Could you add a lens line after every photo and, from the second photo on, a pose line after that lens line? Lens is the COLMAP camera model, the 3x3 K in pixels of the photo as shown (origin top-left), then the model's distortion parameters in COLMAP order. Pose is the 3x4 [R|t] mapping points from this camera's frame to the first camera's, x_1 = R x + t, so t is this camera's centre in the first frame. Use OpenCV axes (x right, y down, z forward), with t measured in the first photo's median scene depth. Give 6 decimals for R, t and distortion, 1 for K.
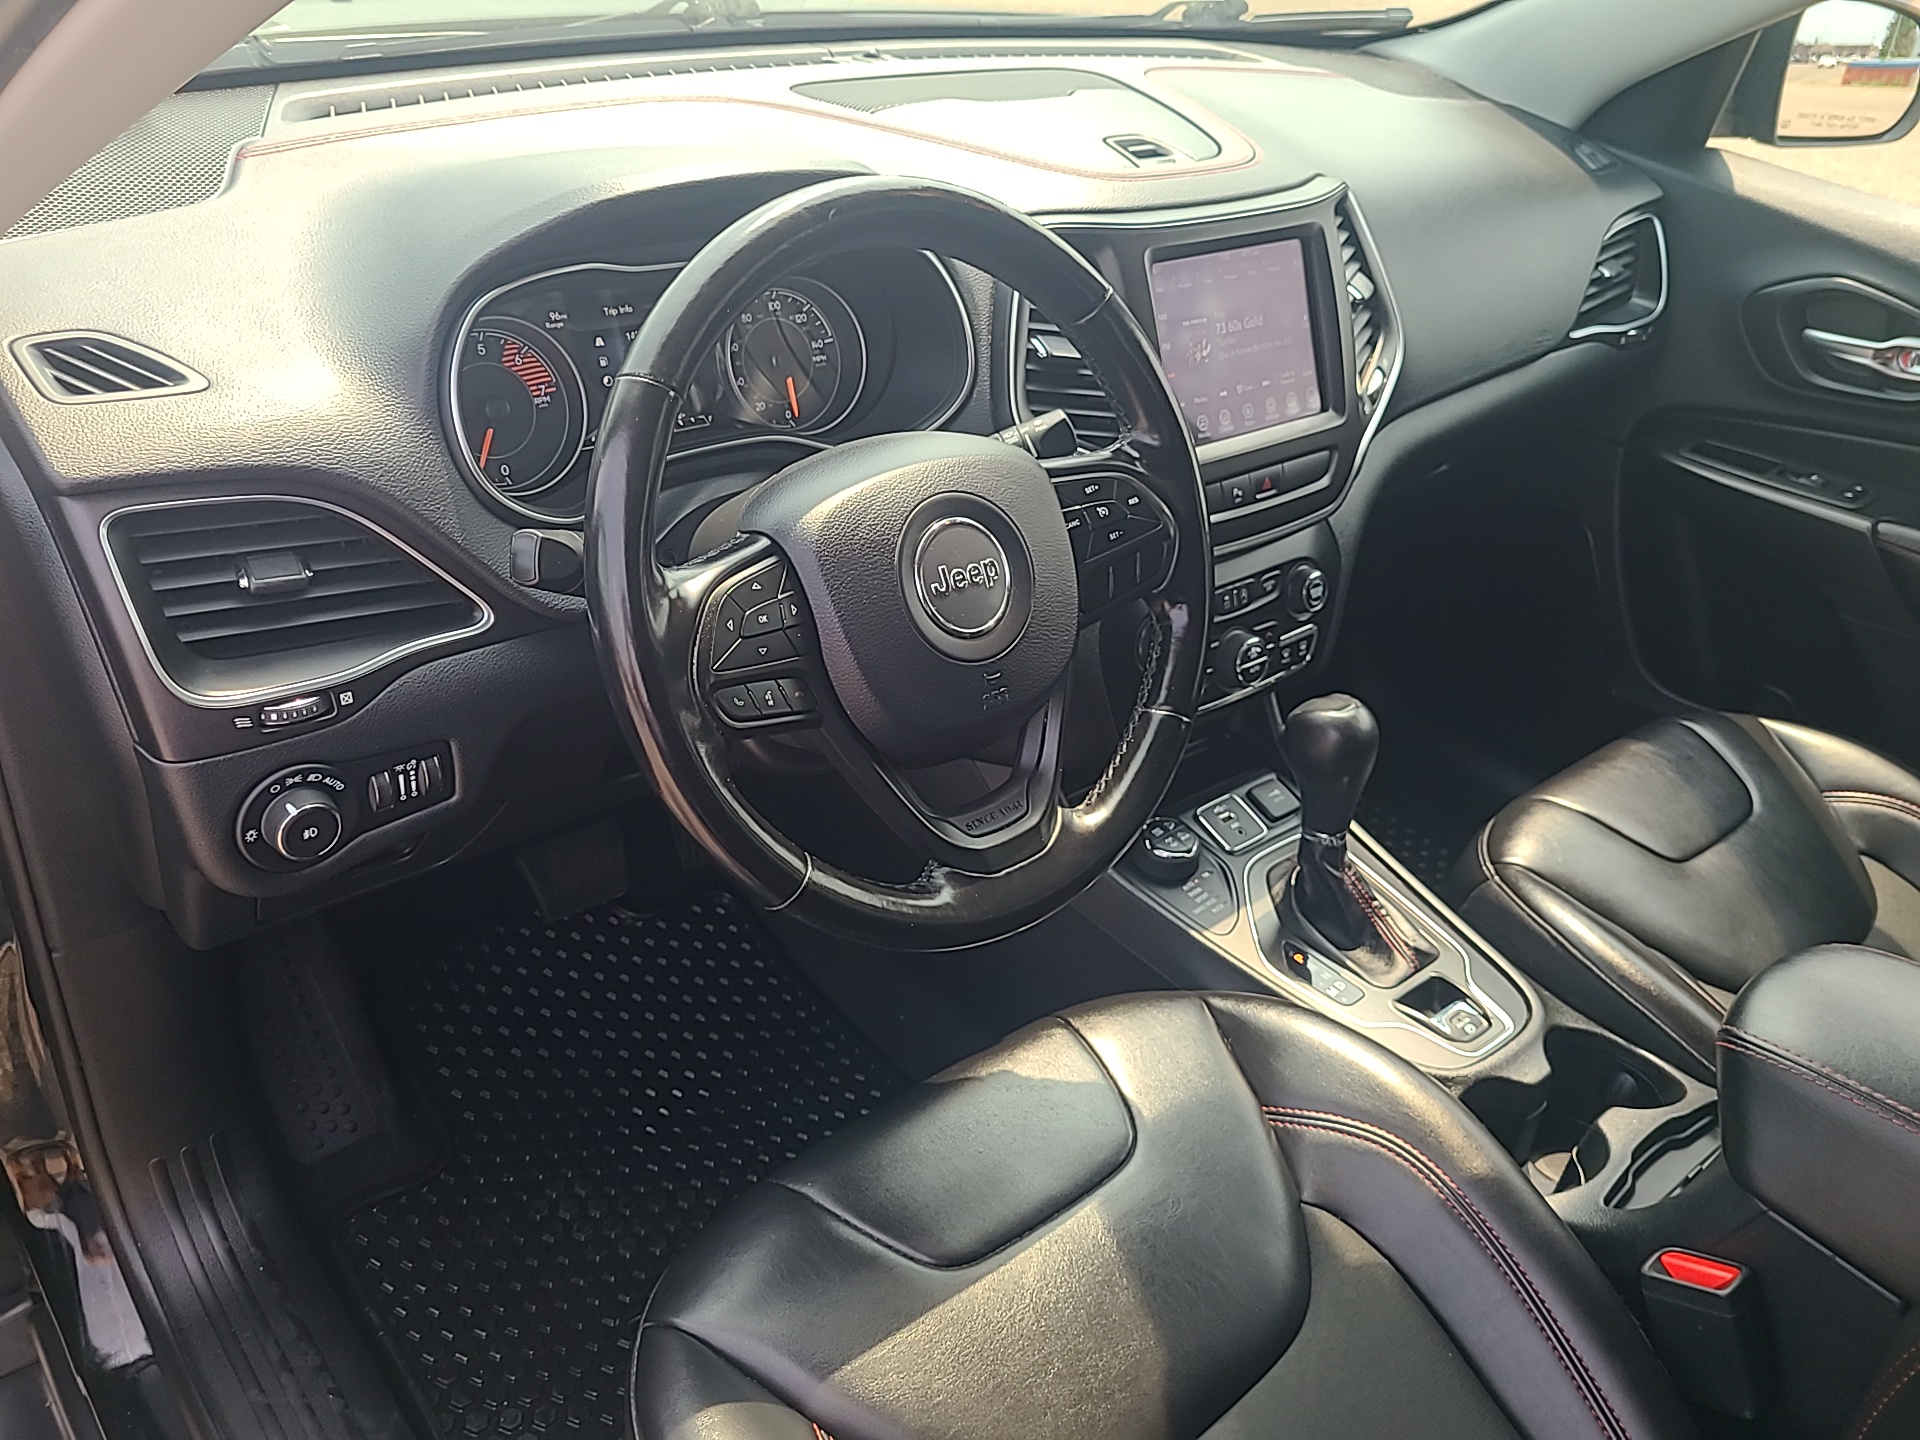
lens RADIAL K [[1487.1, 0, 960.0], [0, 1487.1, 720.0], [0, 0, 1]] dist [0.005000, -0.001066]
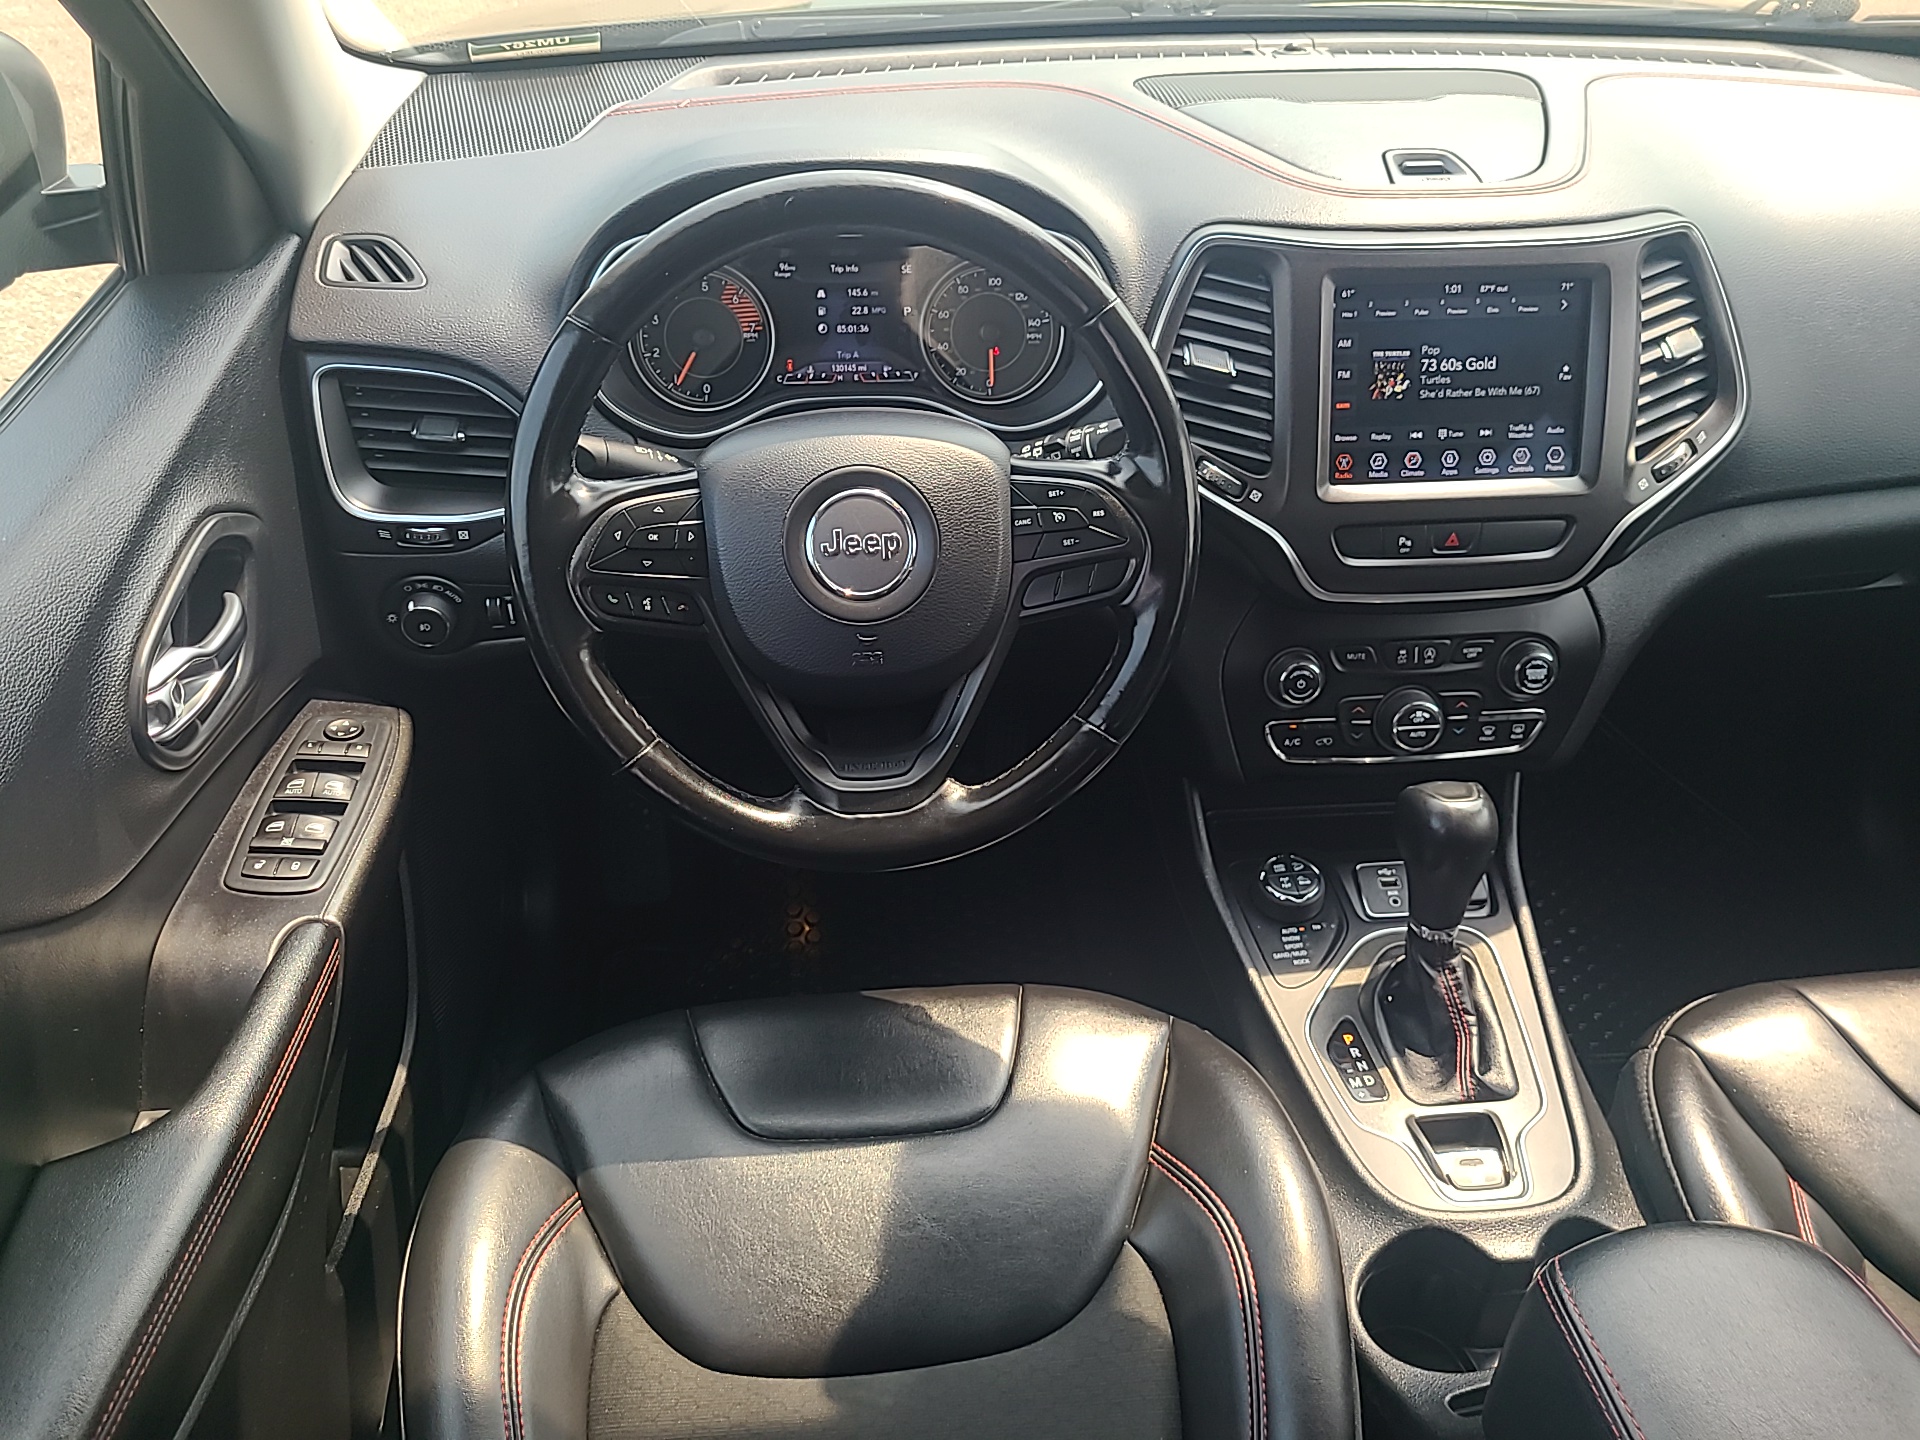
lens RADIAL K [[1421.1, 0, 960.0], [0, 1421.1, 720.0], [0, 0, 1]] dist [0.007652, -0.005444]
pose [[0.831679, 0.271011, -0.484627, 0.419504], [-0.252317, 0.961939, 0.104924, -0.068879], [0.494617, 0.035017, 0.868405, 0.090091]]
